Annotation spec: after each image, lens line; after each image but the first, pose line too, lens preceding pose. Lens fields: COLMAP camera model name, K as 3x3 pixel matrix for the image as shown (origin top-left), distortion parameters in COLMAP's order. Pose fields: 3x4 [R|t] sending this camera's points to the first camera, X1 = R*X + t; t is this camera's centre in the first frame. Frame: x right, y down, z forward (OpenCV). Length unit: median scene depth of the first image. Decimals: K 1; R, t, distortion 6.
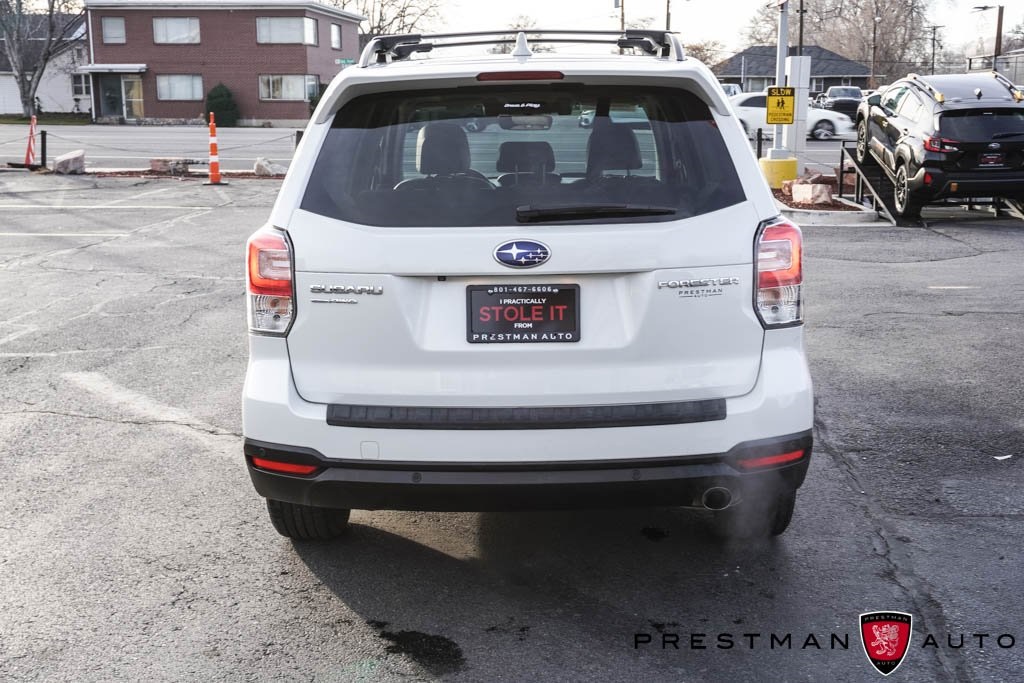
lens RADIAL K [[1215.5, 0, 516.1], [0, 1215.5, 343.8], [0, 0, 1]] dist [0.025809, 0.000000]
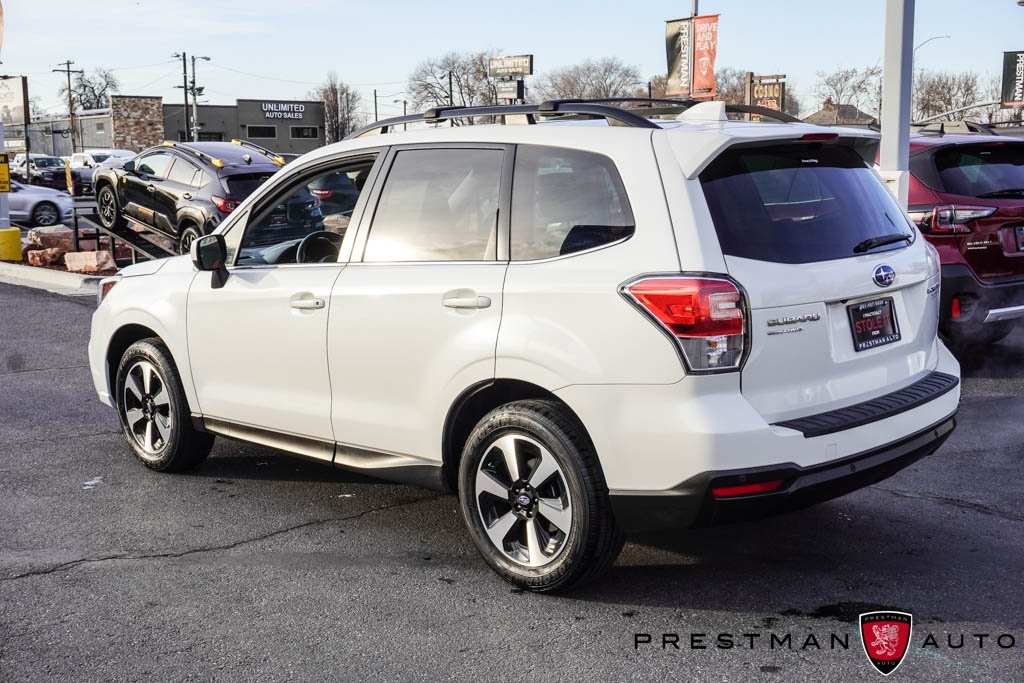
lens RADIAL K [[1215.5, 0, 515.8], [0, 1215.5, 342.4], [0, 0, 1]] dist [0.025809, 0.000000]
pose [[0.683498, -0.116731, 0.720558, -0.263321], [0.156619, 0.987593, 0.011427, -0.017760], [-0.712952, 0.105043, 0.693301, 0.089104]]
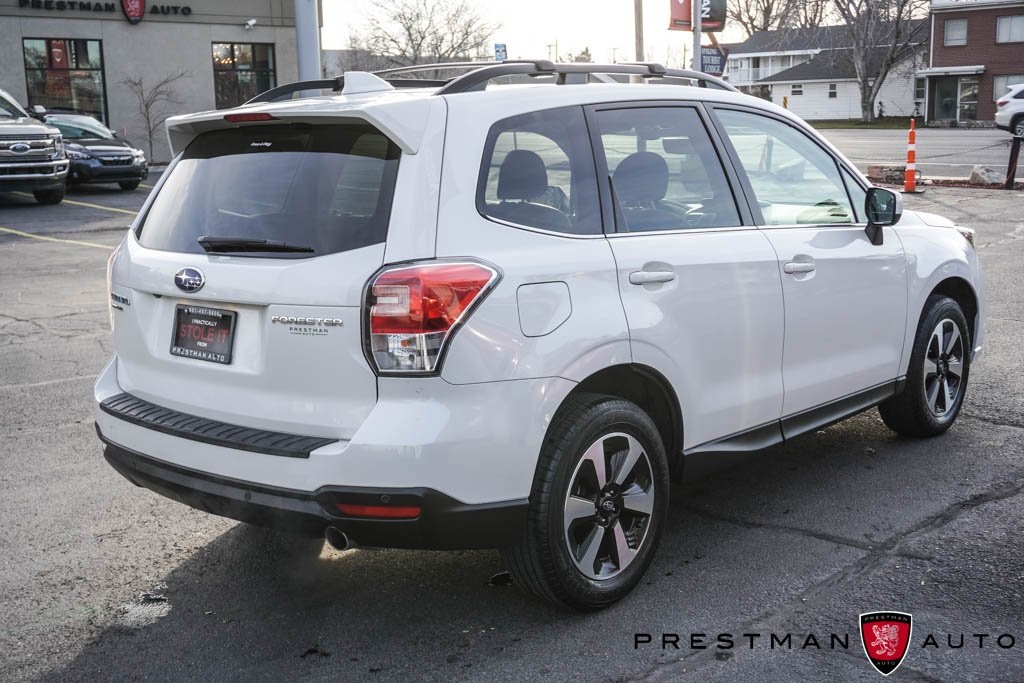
lens RADIAL K [[1215.5, 0, 511.7], [0, 1215.5, 340.6], [0, 0, 1]] dist [0.025809, 0.000000]
pose [[0.757649, 0.105431, -0.644090, 0.211990], [-0.107447, 0.993550, 0.036244, -0.020201], [0.643757, 0.041745, 0.764091, 0.075982]]
